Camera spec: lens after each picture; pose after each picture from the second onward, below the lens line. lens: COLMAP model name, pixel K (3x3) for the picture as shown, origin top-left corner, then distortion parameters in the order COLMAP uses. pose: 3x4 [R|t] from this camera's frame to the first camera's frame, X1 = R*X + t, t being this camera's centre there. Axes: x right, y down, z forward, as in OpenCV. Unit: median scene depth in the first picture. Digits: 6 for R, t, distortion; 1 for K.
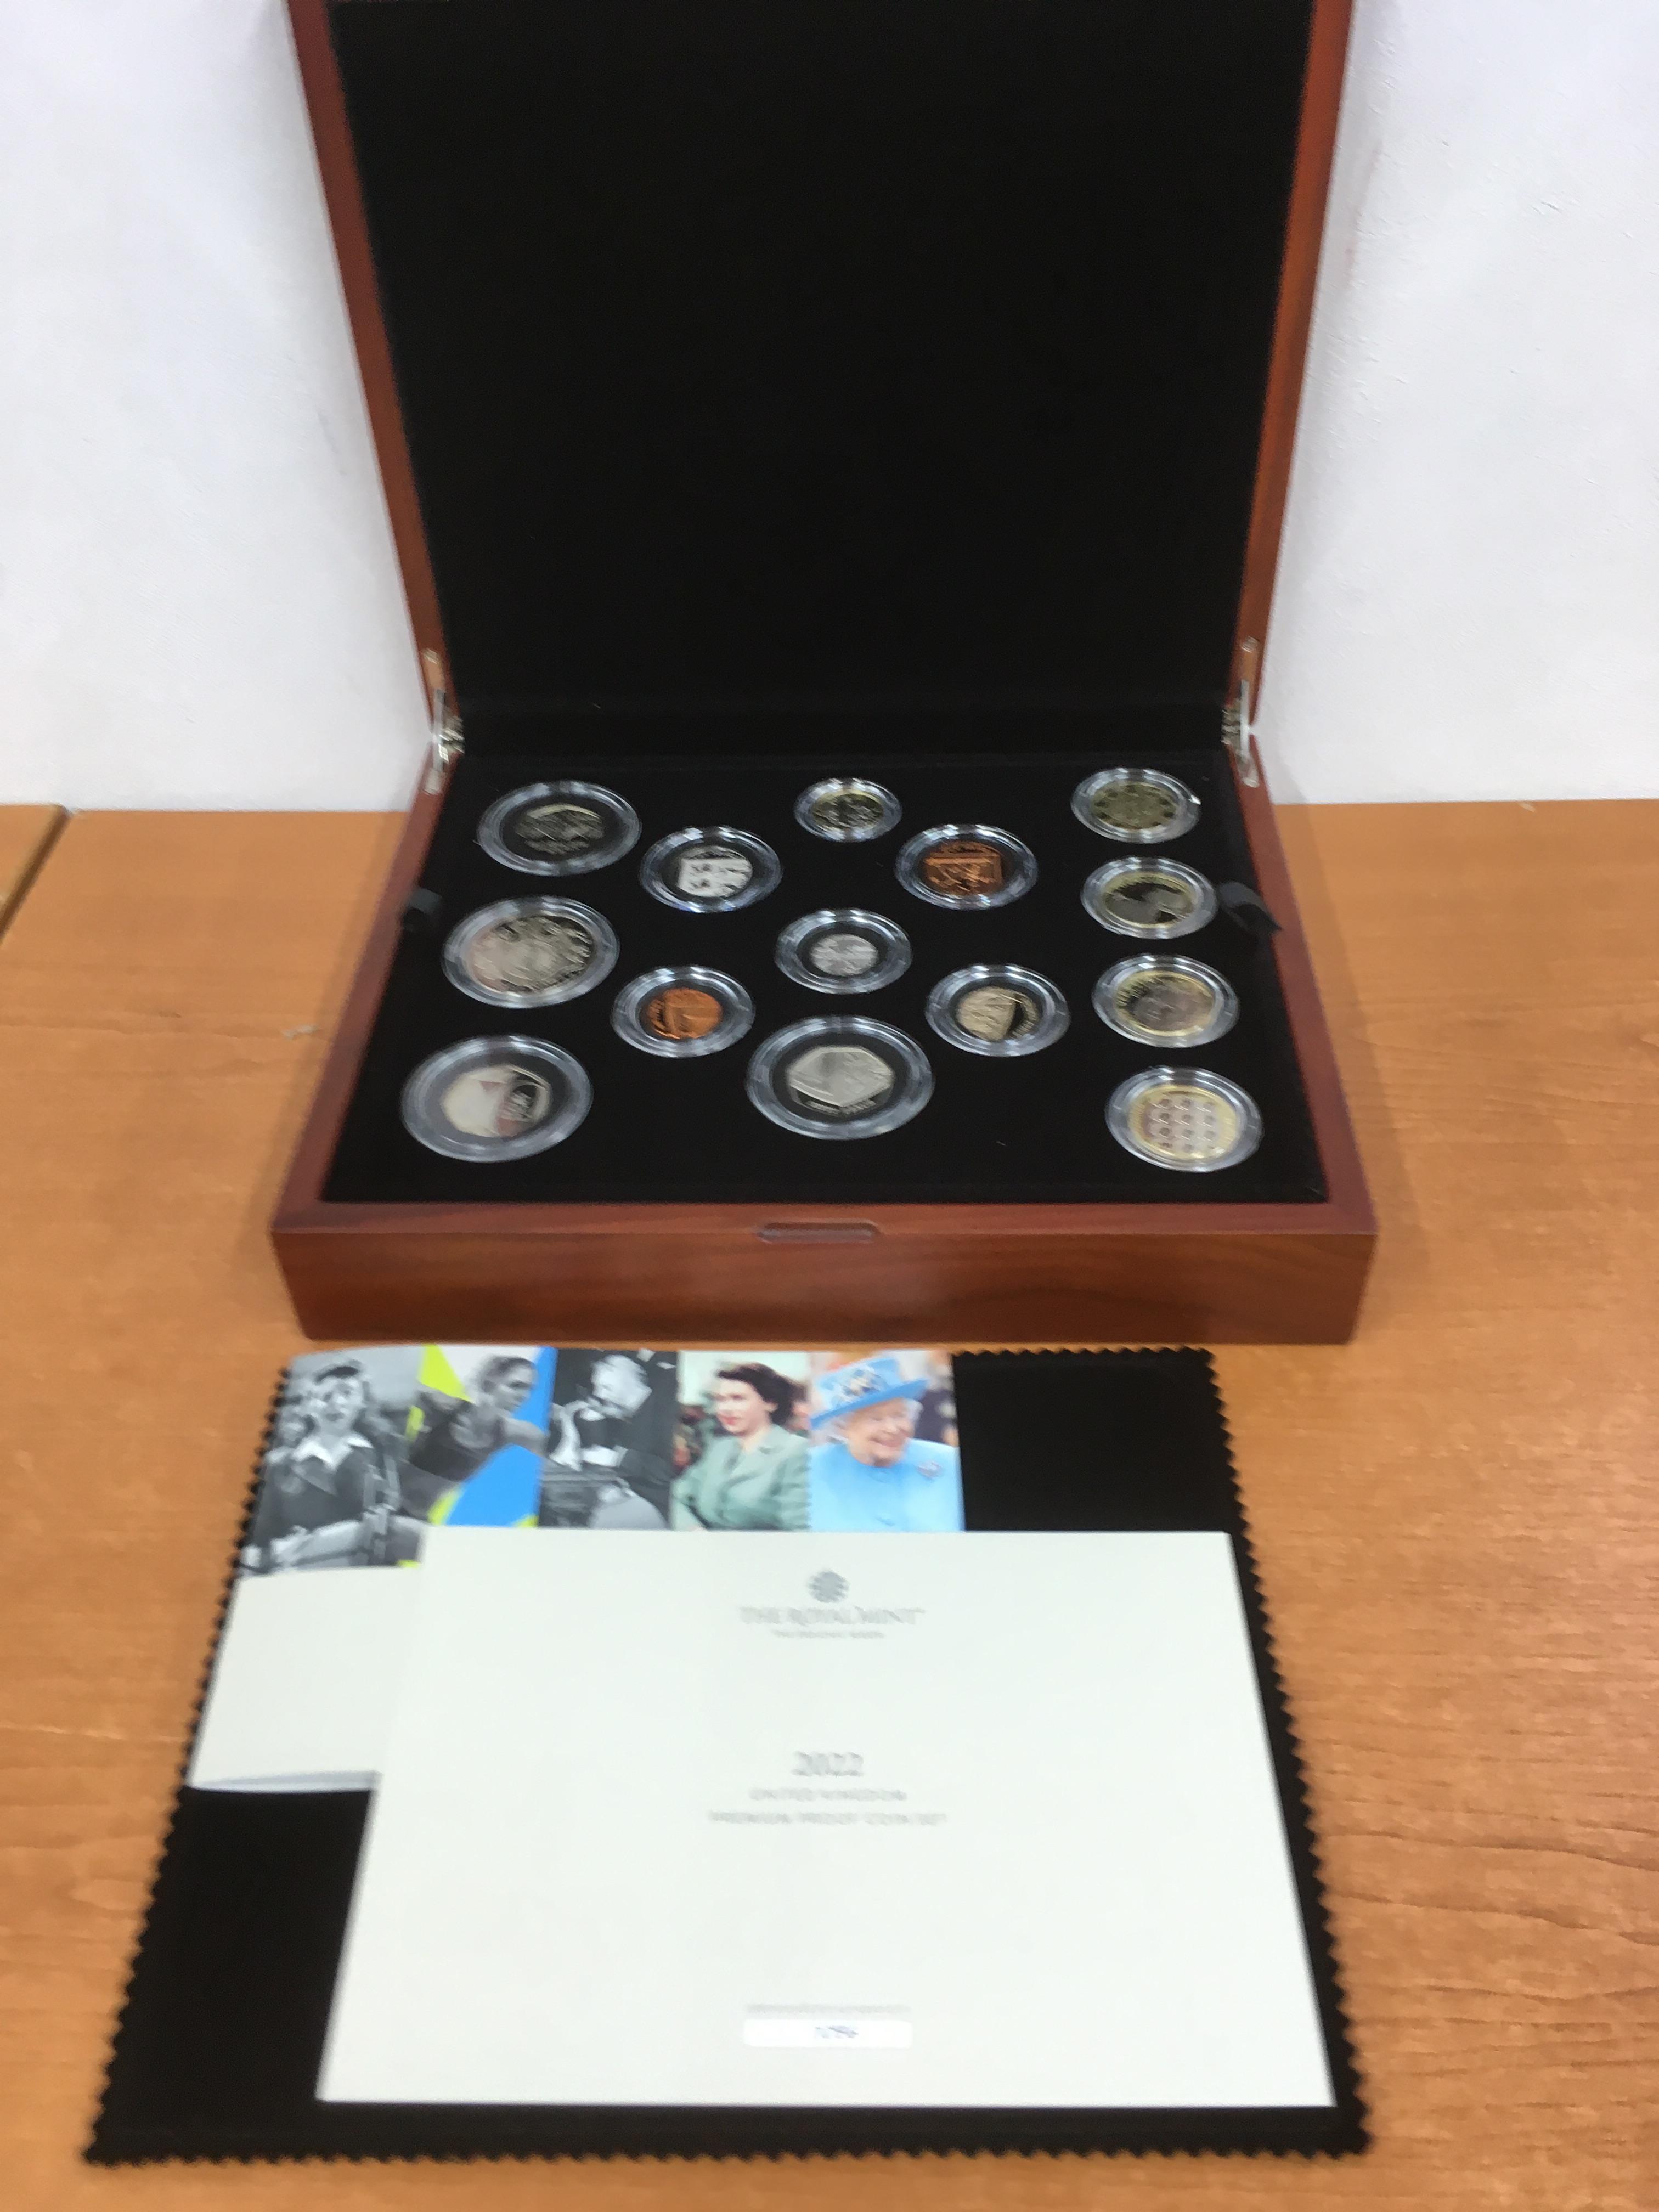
lens RADIAL K [[1900.9, 0, 829.5], [0, 1900.9, 1106.0], [0, 0, 1]] dist [0.089150, -0.206253]
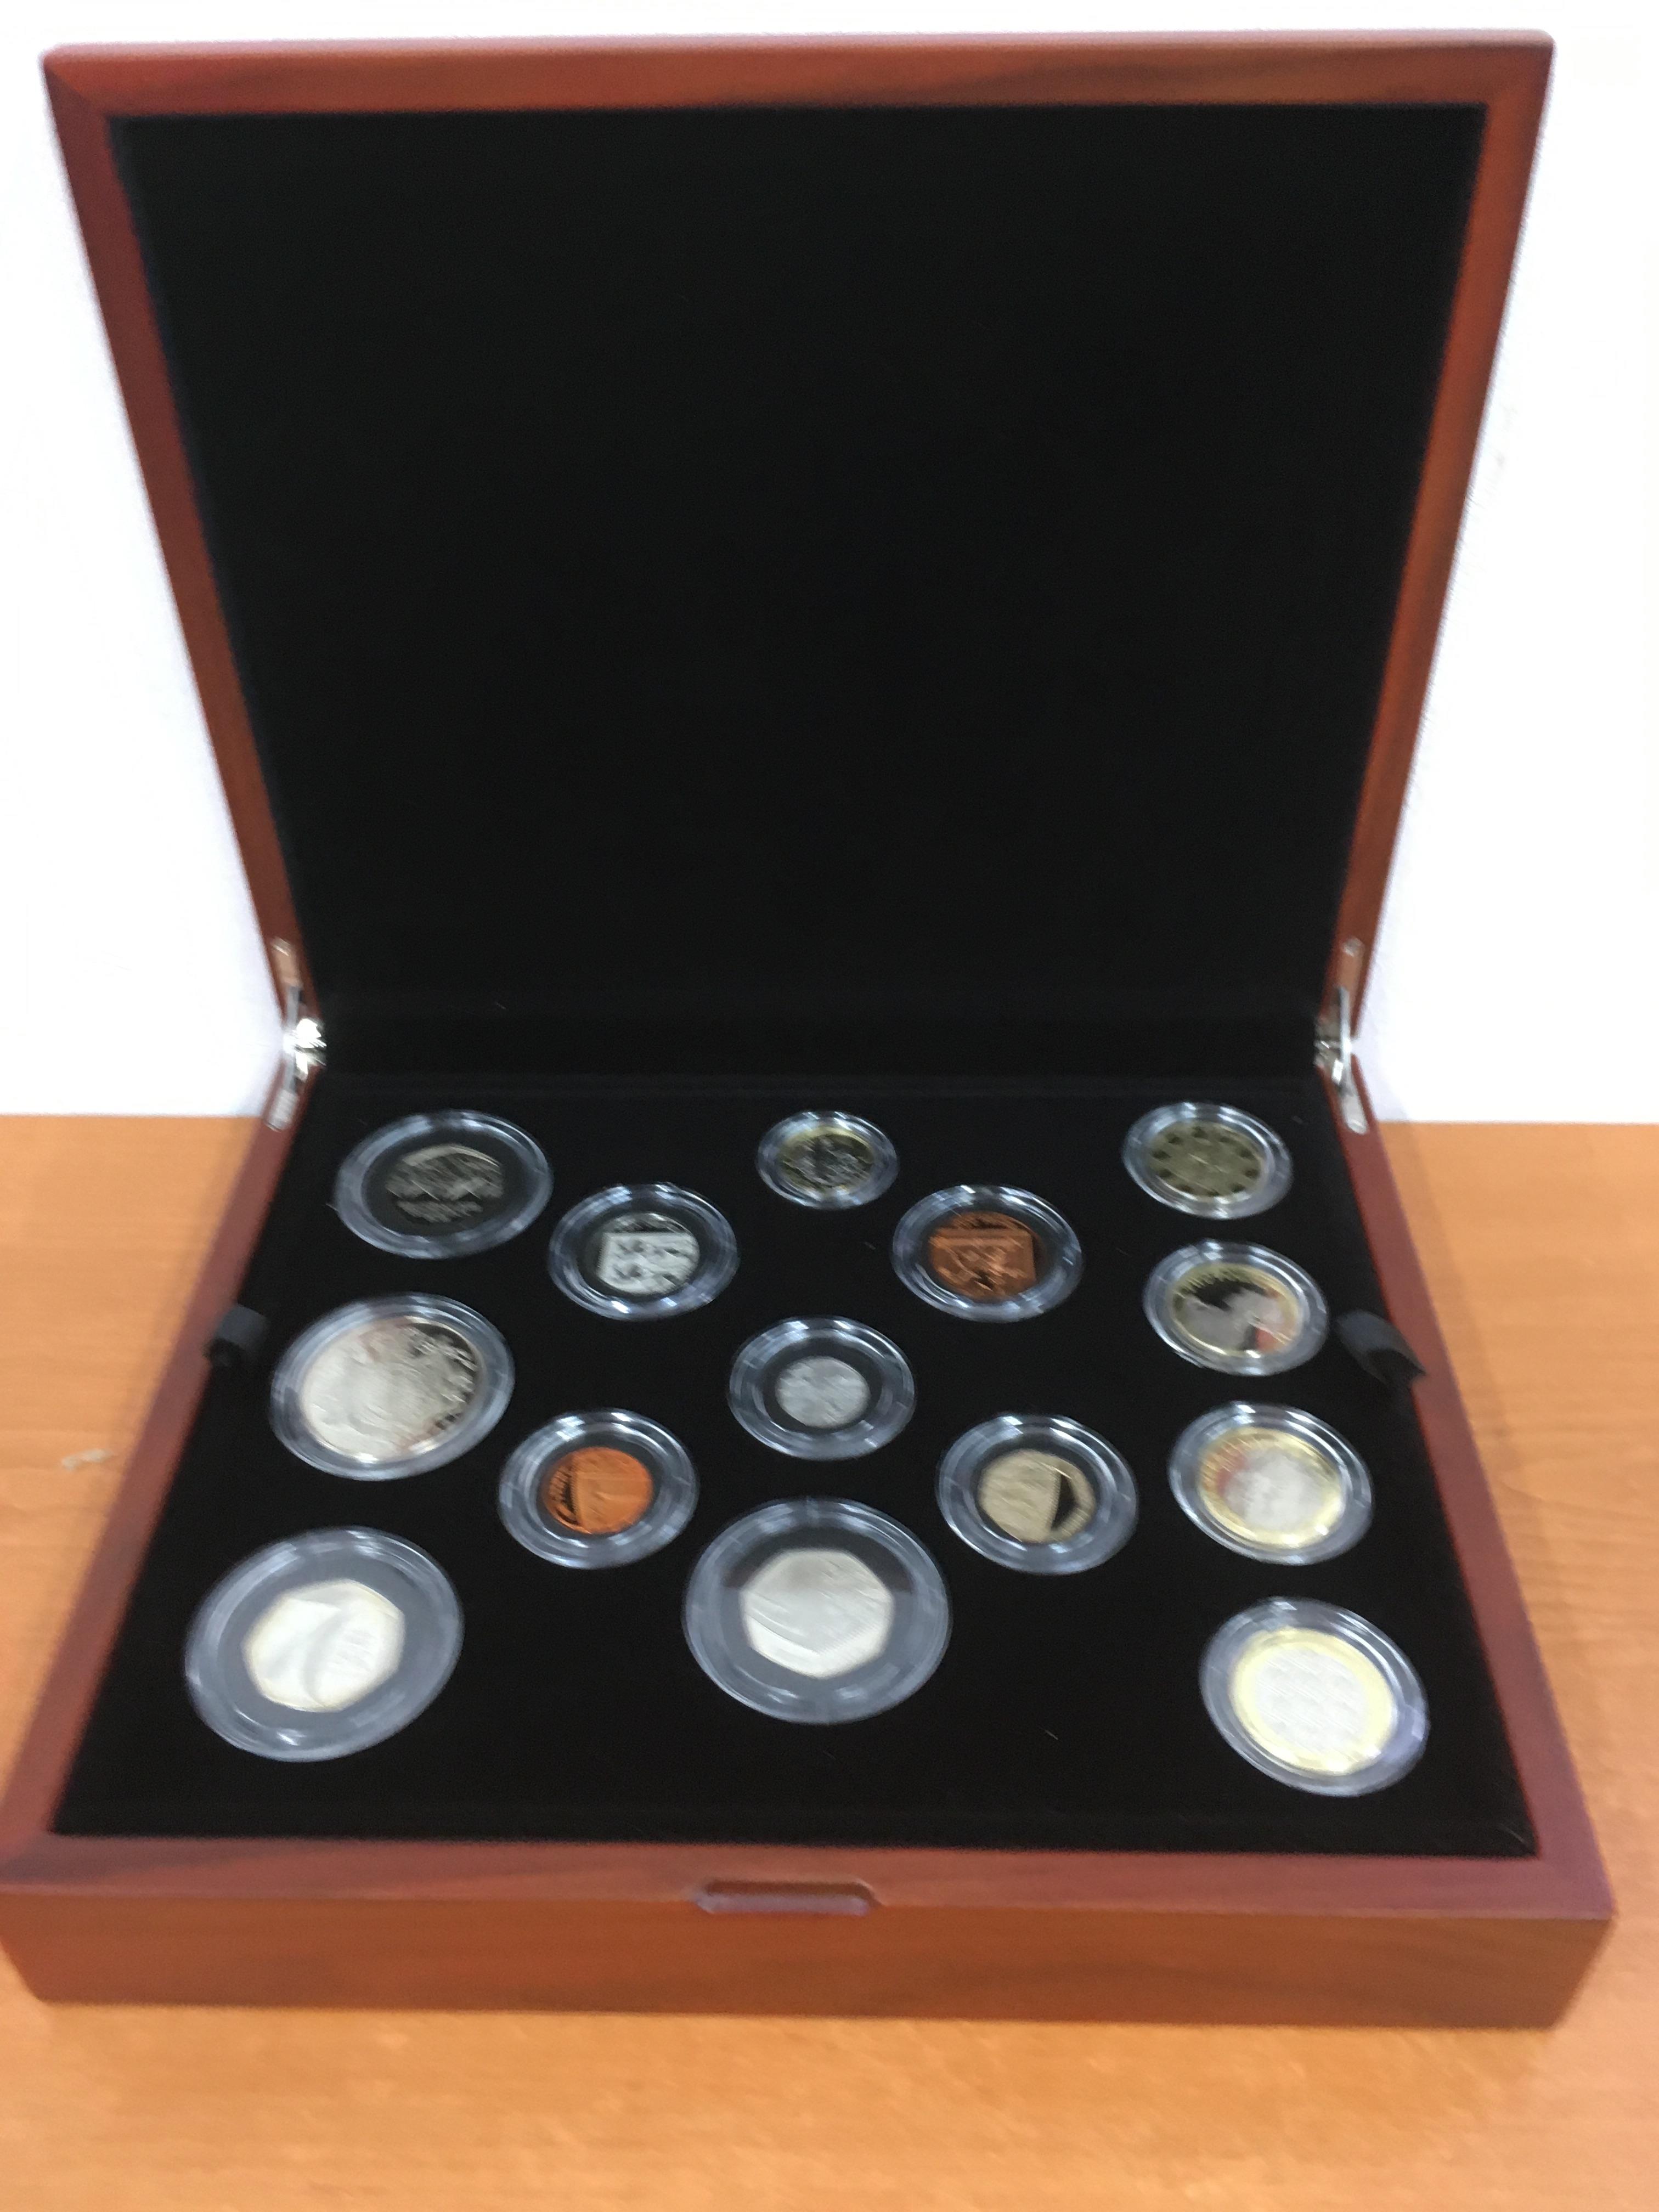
lens RADIAL K [[1977.0, 0, 829.5], [0, 1977.0, 1106.0], [0, 0, 1]] dist [0.045771, -0.005158]
pose [[0.999873, 0.005107, 0.015111, -0.001718], [-0.004360, 0.998784, -0.049098, -0.156495], [-0.015343, 0.049026, 0.998680, 0.245180]]
